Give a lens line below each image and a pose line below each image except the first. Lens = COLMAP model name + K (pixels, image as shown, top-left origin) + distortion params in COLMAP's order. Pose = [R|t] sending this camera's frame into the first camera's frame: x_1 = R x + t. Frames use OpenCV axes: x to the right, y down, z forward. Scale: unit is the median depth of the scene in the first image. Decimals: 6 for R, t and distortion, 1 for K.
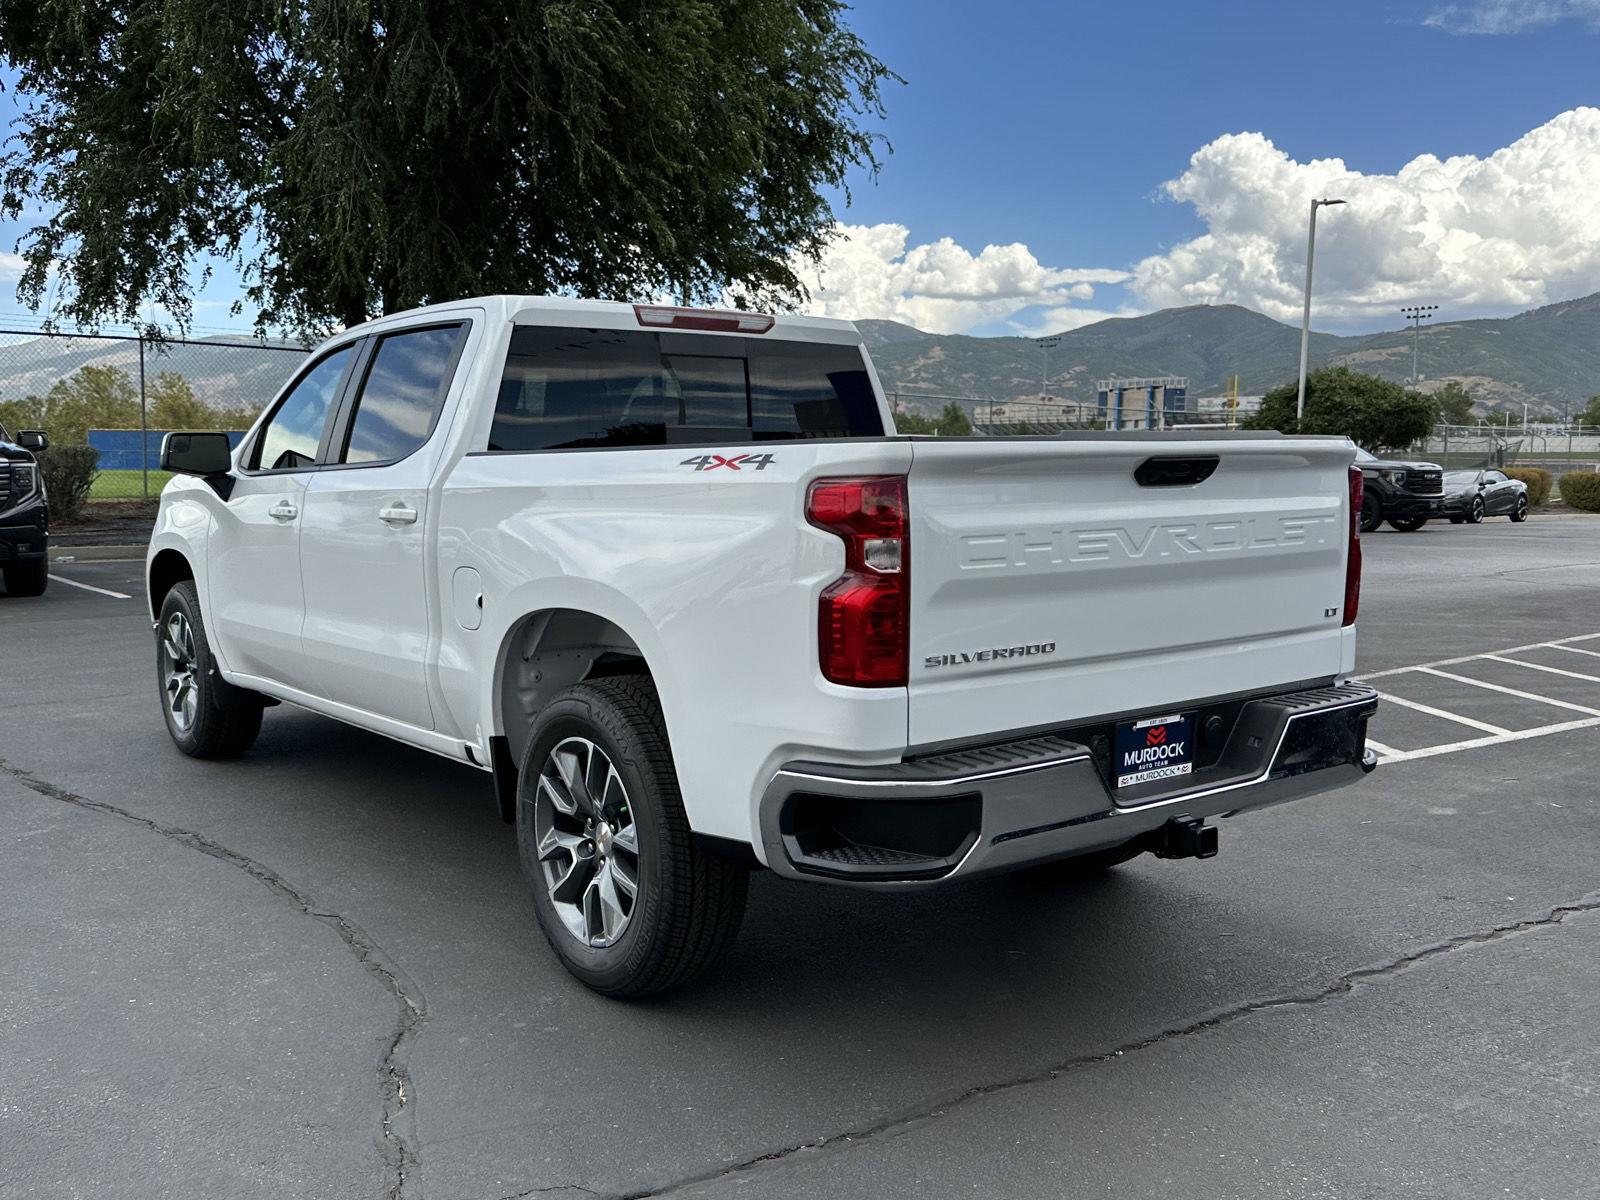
lens RADIAL K [[1409.9, 0, 800.0], [0, 1409.9, 600.0], [0, 0, 1]] dist [0.018126, -0.005178]
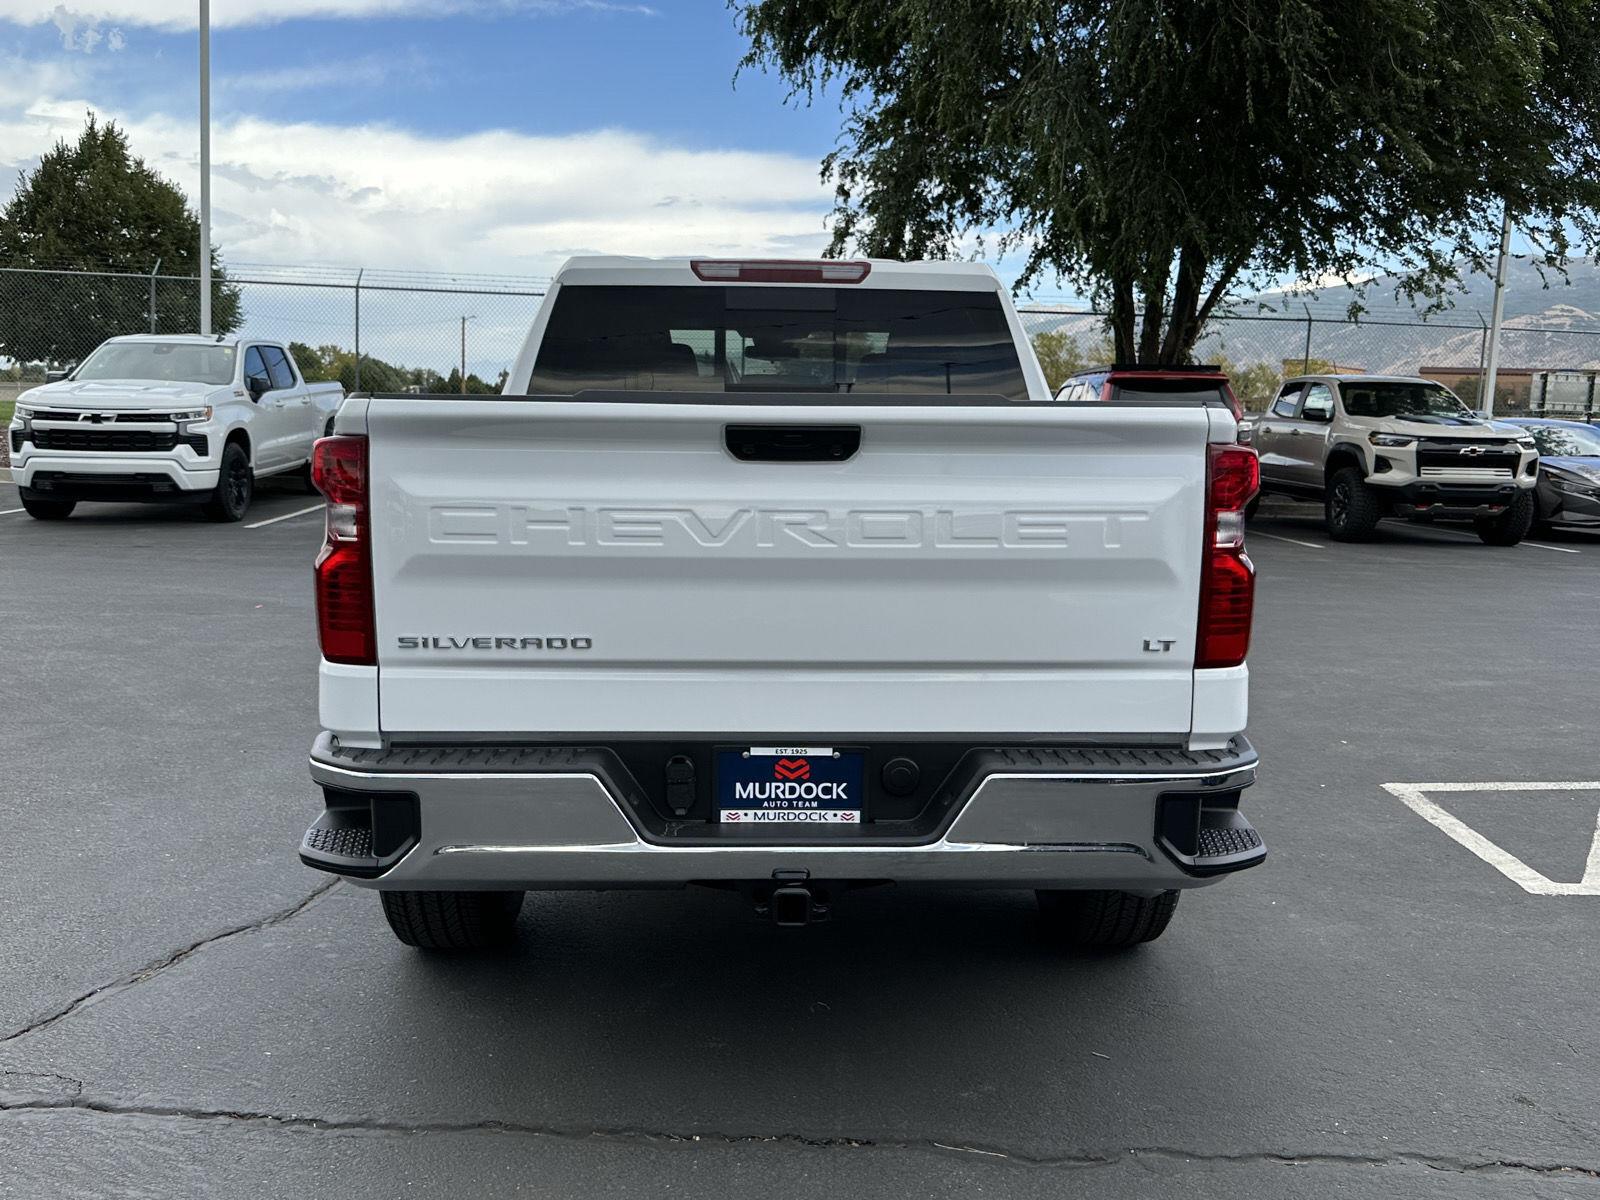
lens RADIAL K [[1406.1, 0, 809.2], [0, 1406.1, 609.1], [0, 0, 1]] dist [0.136196, -0.261497]
pose [[0.813582, 0.092590, -0.574030, 0.673449], [-0.073028, 0.995694, 0.057101, -0.039940], [0.576846, -0.004536, 0.816841, 0.322150]]
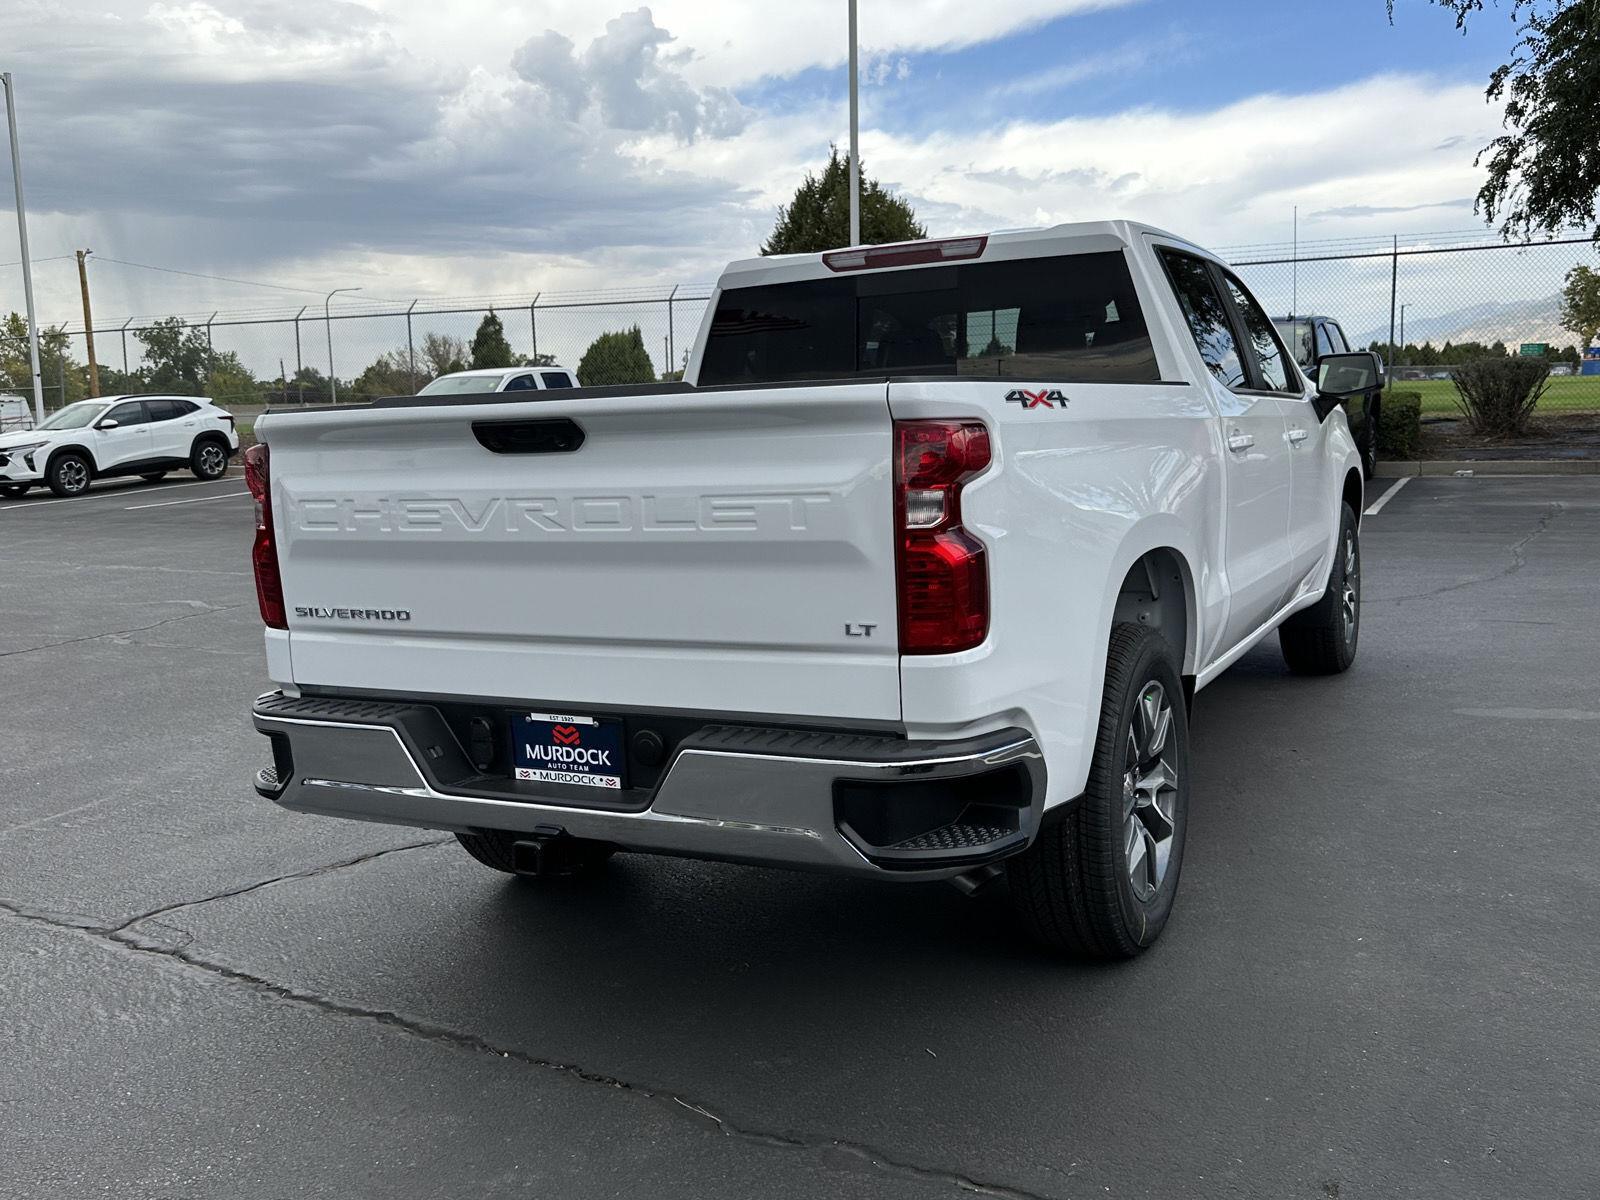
lens RADIAL K [[1405.6, 0, 803.7], [0, 1405.6, 619.8], [0, 0, 1]] dist [0.134502, -0.255695]
pose [[0.427196, 0.118895, -0.896308, 1.035849], [-0.047547, 0.992899, 0.109046, -0.074661], [0.902908, -0.003968, 0.429815, 0.707328]]
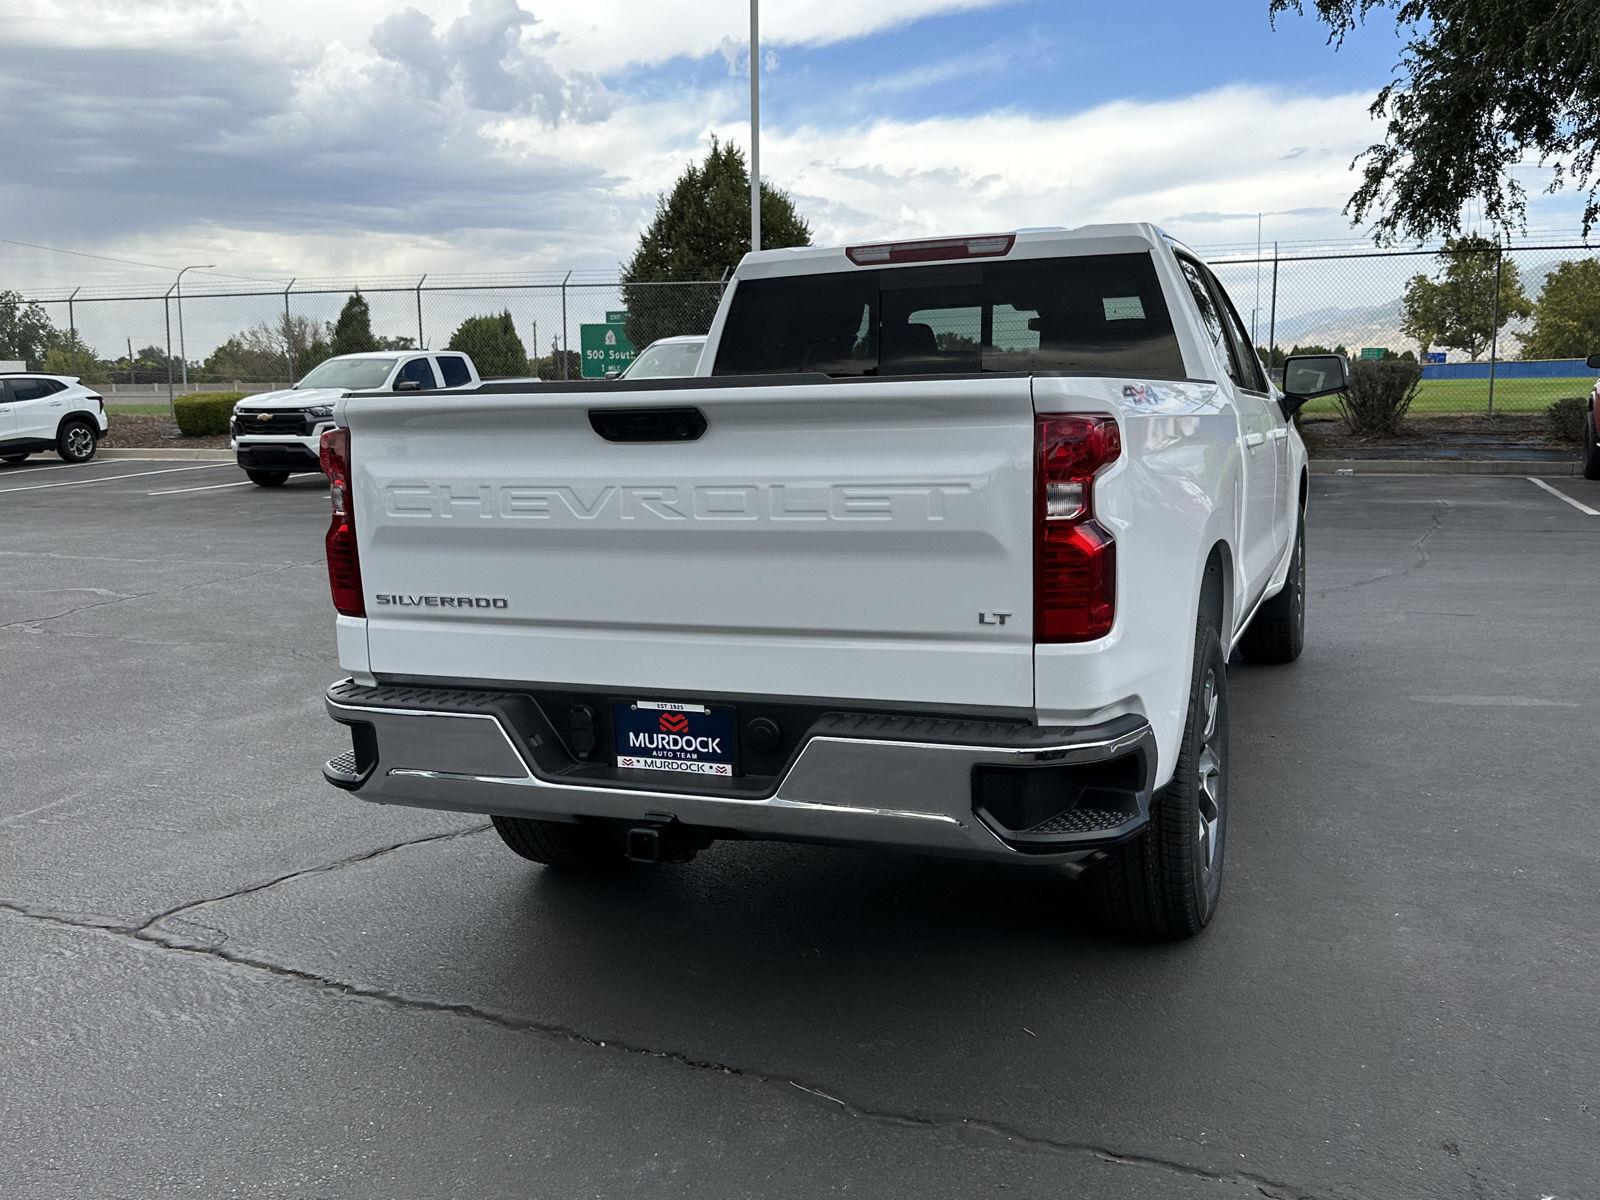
lens RADIAL K [[1406.1, 0, 809.2], [0, 1406.1, 609.1], [0, 0, 1]] dist [0.136196, -0.261497]
pose [[0.510796, 0.119073, -0.851416, 0.980425], [-0.060316, 0.992885, 0.102672, -0.067026], [0.857584, -0.001091, 0.514343, 0.578162]]
